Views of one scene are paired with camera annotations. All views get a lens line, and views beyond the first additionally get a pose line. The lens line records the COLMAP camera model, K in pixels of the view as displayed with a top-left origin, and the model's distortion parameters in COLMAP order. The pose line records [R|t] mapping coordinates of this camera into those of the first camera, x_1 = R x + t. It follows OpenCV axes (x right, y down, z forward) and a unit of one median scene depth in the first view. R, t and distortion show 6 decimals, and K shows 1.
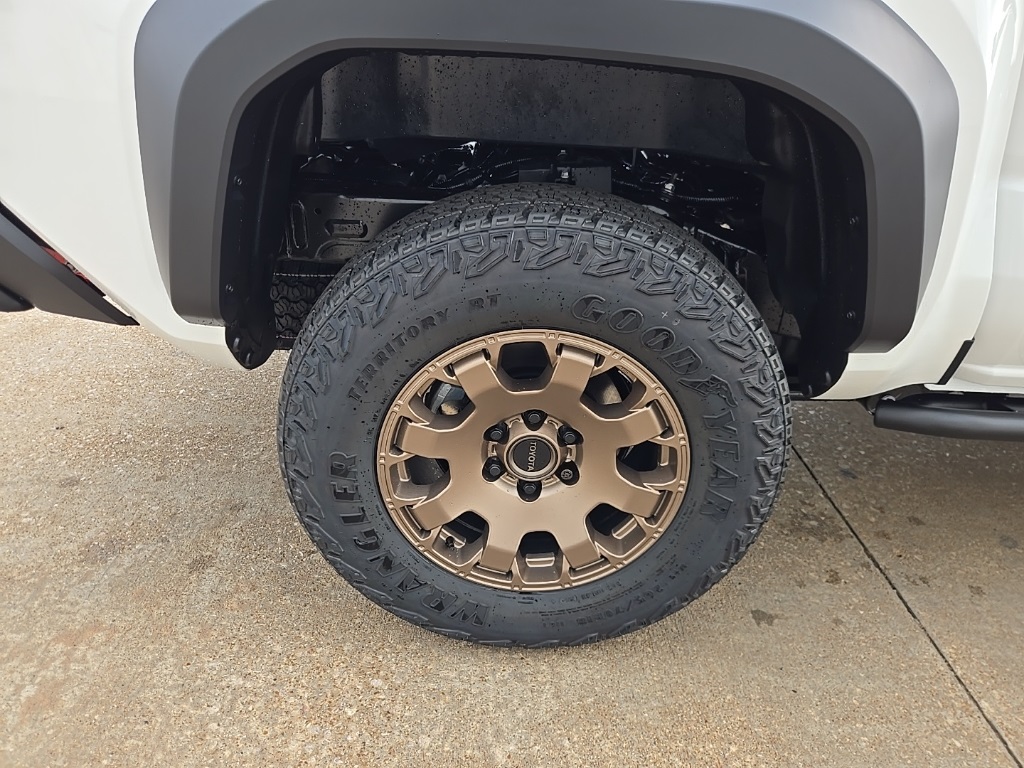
lens RADIAL K [[693.2, 0, 512.0], [0, 693.2, 384.0], [0, 0, 1]] dist [0.055030, -0.041342]
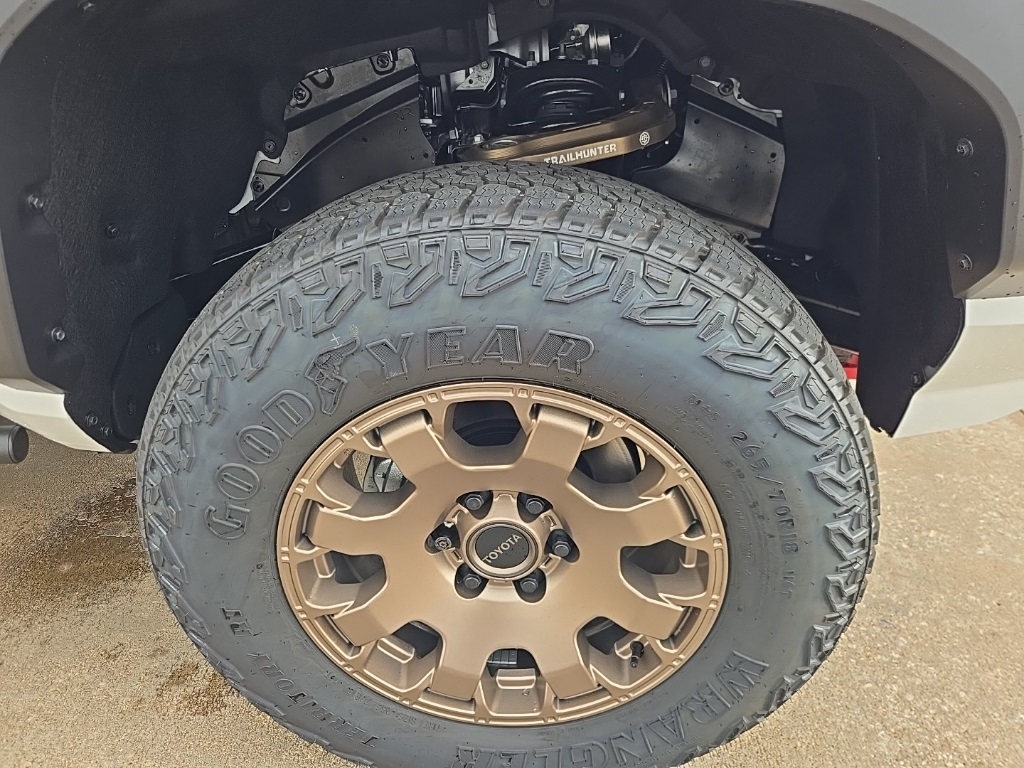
lens RADIAL K [[707.2, 0, 512.0], [0, 707.2, 384.0], [0, 0, 1]] dist [0.007428, 0.001126]
pose [[0.999717, 0.012189, -0.020453, 0.055979], [-0.011889, 0.999821, 0.014744, -0.080655], [0.020629, -0.014496, 0.999682, 0.302984]]
